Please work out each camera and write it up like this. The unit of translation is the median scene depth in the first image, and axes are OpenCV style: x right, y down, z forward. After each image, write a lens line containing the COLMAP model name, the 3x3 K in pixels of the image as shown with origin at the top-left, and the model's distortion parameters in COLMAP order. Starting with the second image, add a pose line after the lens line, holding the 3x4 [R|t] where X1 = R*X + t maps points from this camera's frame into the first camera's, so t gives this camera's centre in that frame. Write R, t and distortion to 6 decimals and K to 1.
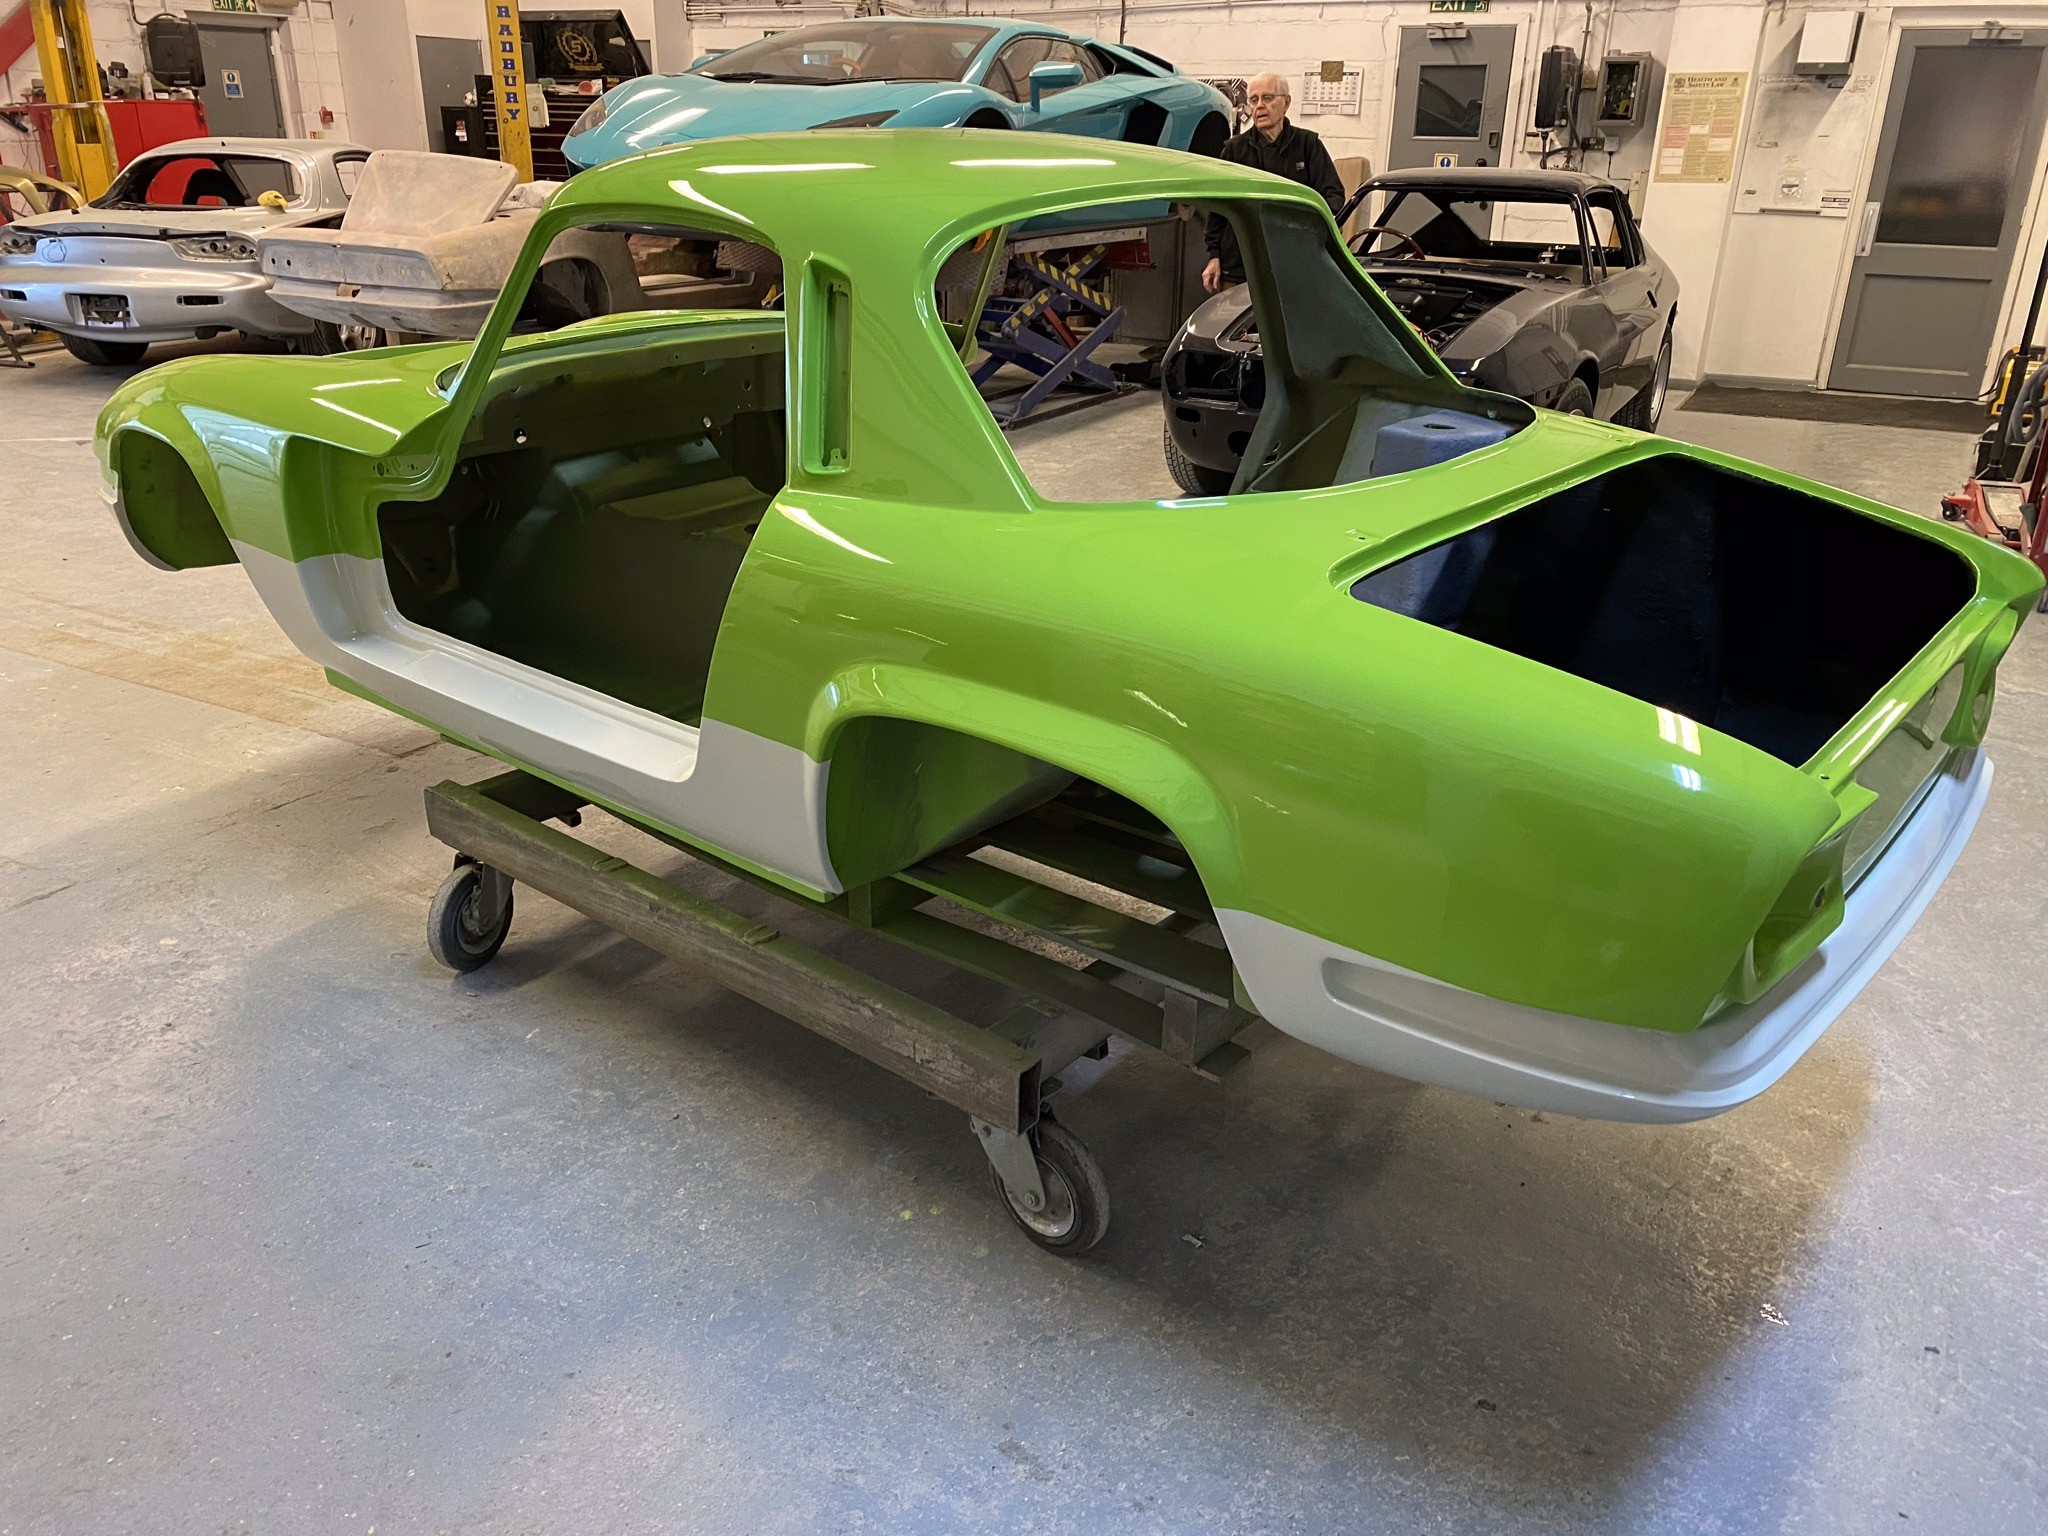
lens RADIAL K [[1549.7, 0, 1024.0], [0, 1549.7, 768.0], [0, 0, 1]] dist [0.008168, 0.006070]
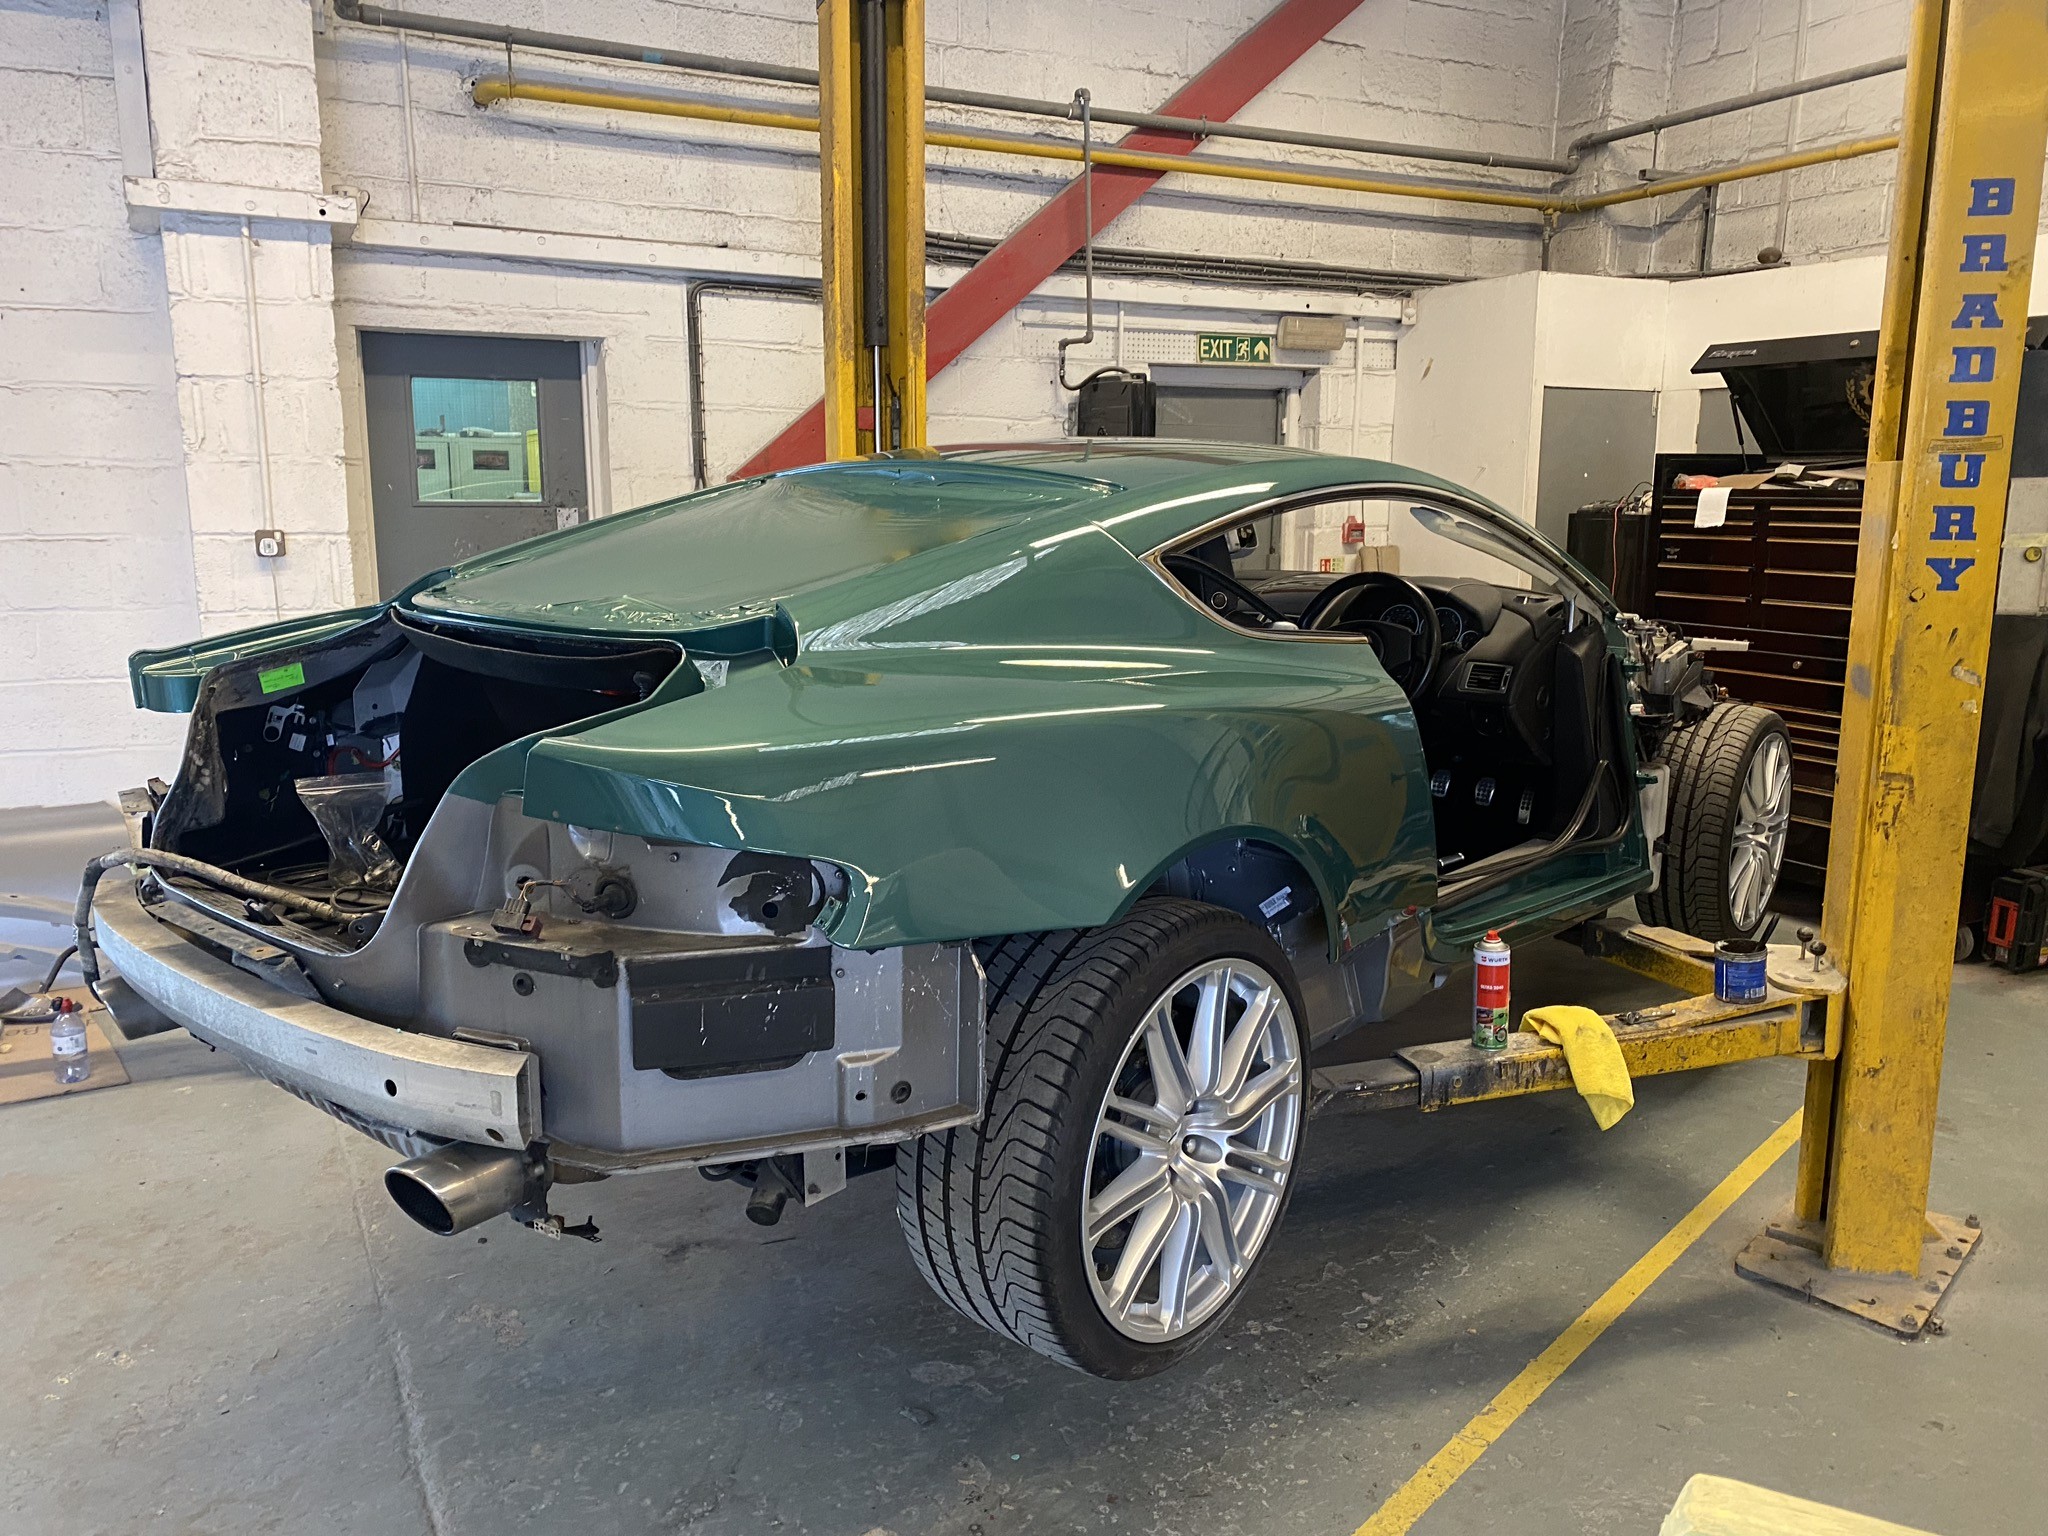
lens RADIAL K [[1549.7, 0, 1024.0], [0, 1549.7, 768.0], [0, 0, 1]] dist [0.008168, 0.006070]
pose [[0.827484, 0.087555, -0.554621, -0.260297], [-0.205794, 0.966324, -0.154492, -0.256460], [0.522417, 0.241977, 0.817636, 0.570545]]
